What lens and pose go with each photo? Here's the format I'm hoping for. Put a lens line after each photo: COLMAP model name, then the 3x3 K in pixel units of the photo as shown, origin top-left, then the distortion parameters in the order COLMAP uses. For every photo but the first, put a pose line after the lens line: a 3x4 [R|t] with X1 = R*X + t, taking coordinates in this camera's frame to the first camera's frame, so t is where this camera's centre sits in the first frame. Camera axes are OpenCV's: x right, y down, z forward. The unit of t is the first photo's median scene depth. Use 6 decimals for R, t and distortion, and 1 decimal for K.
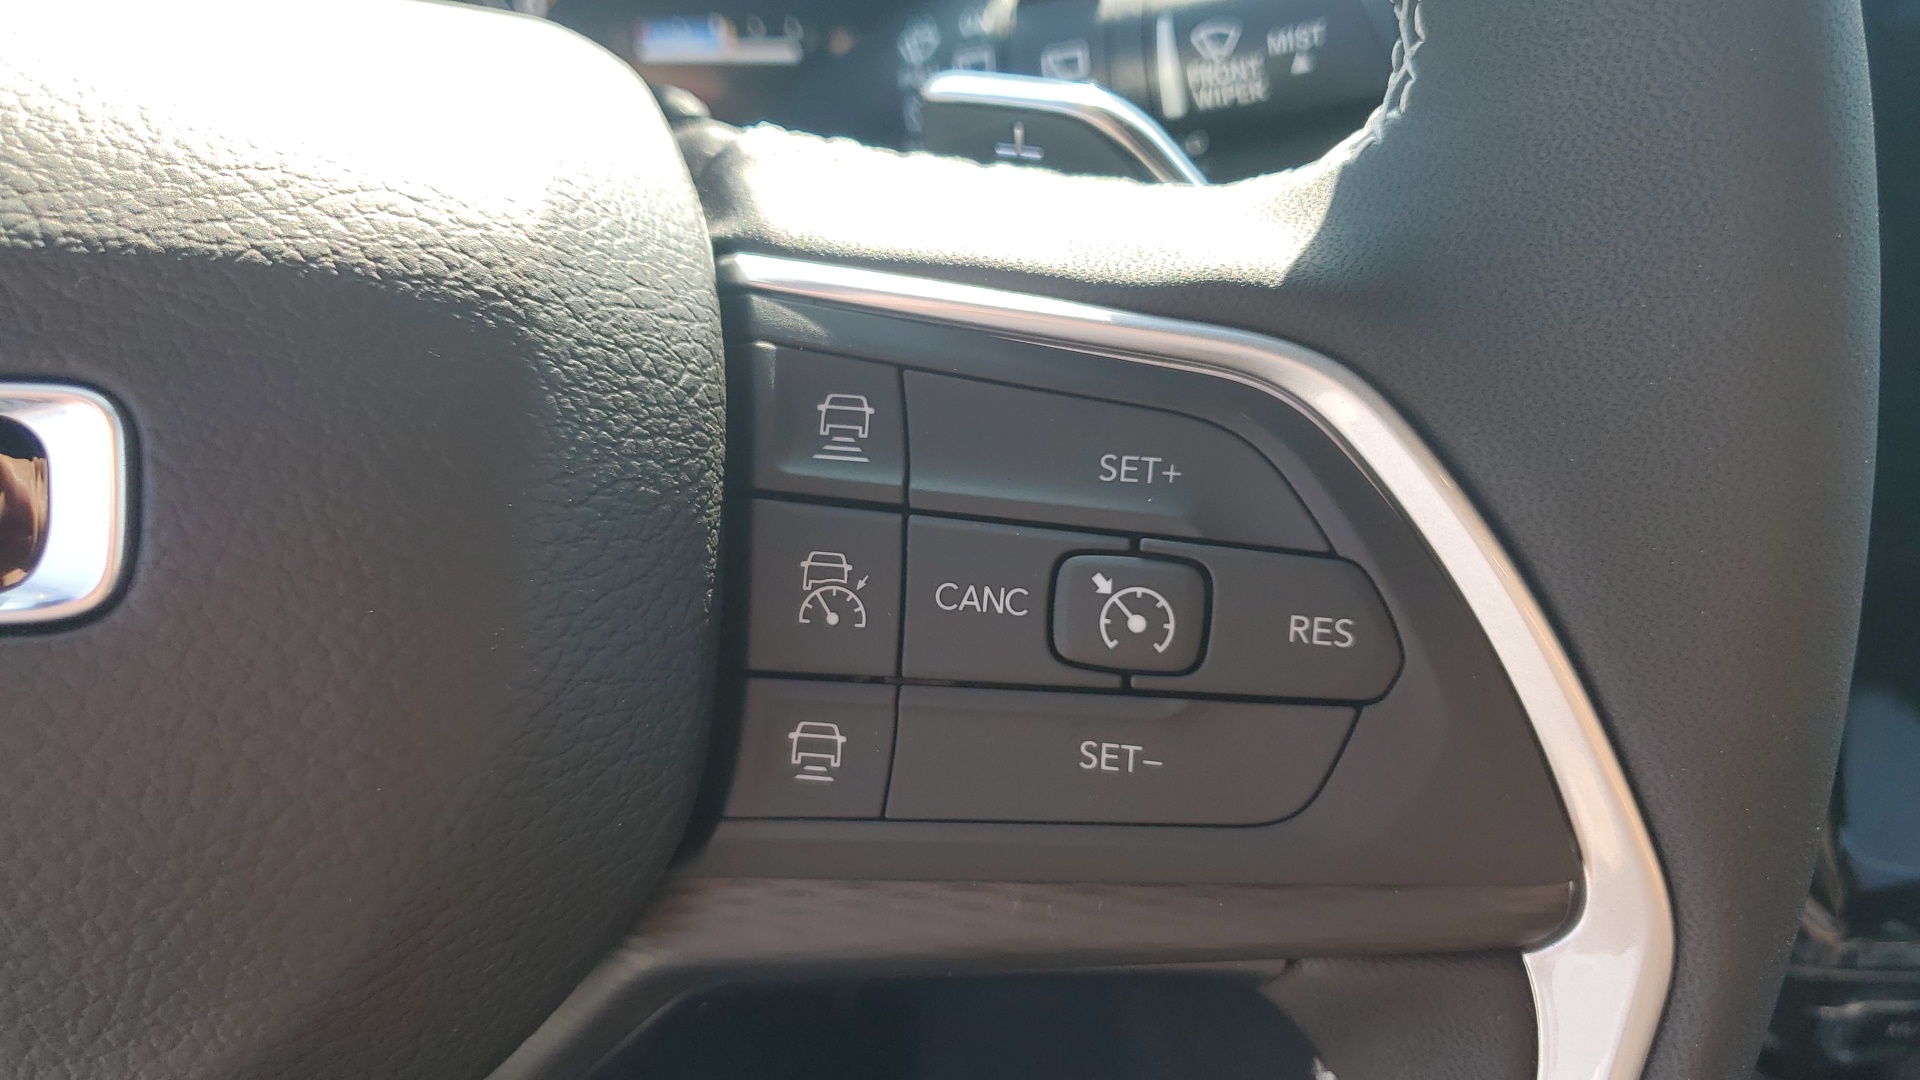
lens RADIAL K [[1521.6, 0, 960.0], [0, 1521.6, 540.0], [0, 0, 1]] dist [0.002829, 0.001247]
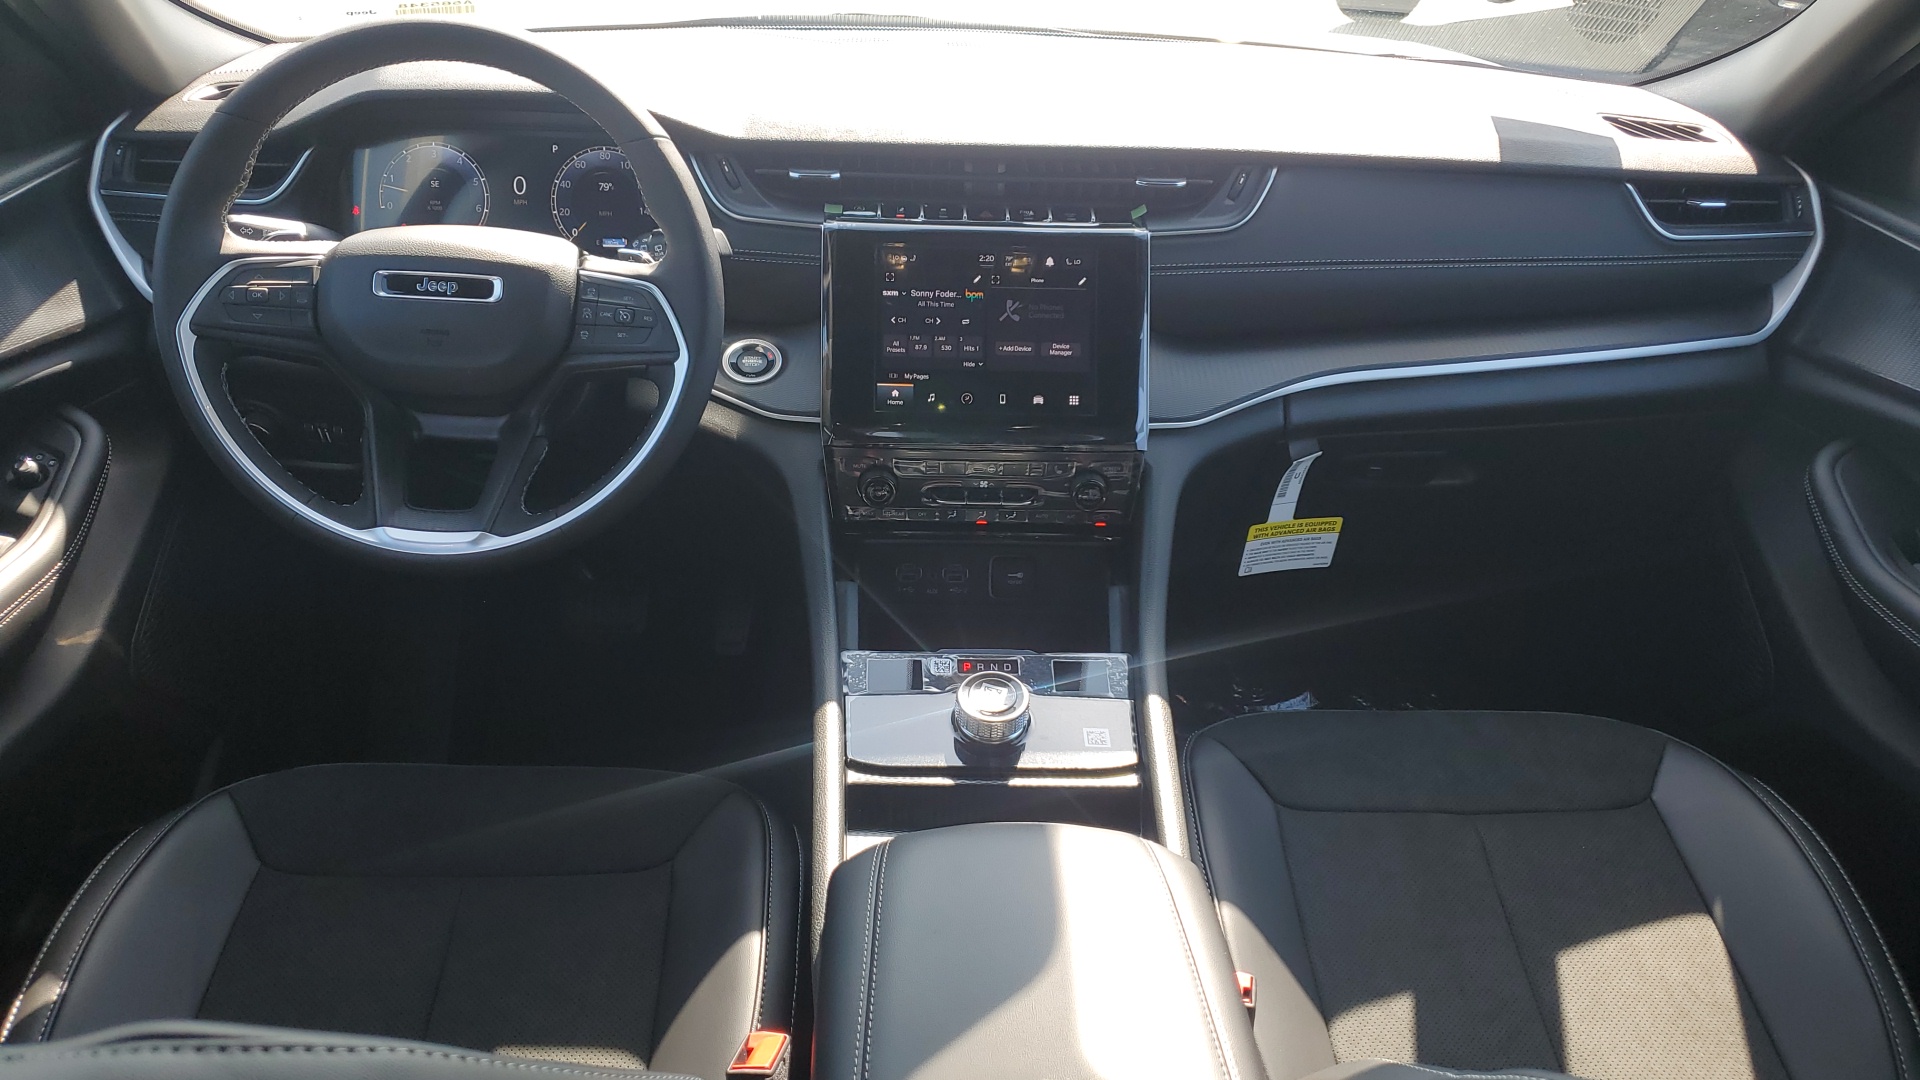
lens RADIAL K [[1521.6, 0, 960.0], [0, 1521.6, 540.0], [0, 0, 1]] dist [0.002829, 0.001247]
pose [[0.996657, 0.038606, -0.072009, 2.265224], [-0.047589, 0.990691, -0.127539, 1.953656], [0.066415, 0.130539, 0.989216, -5.977368]]
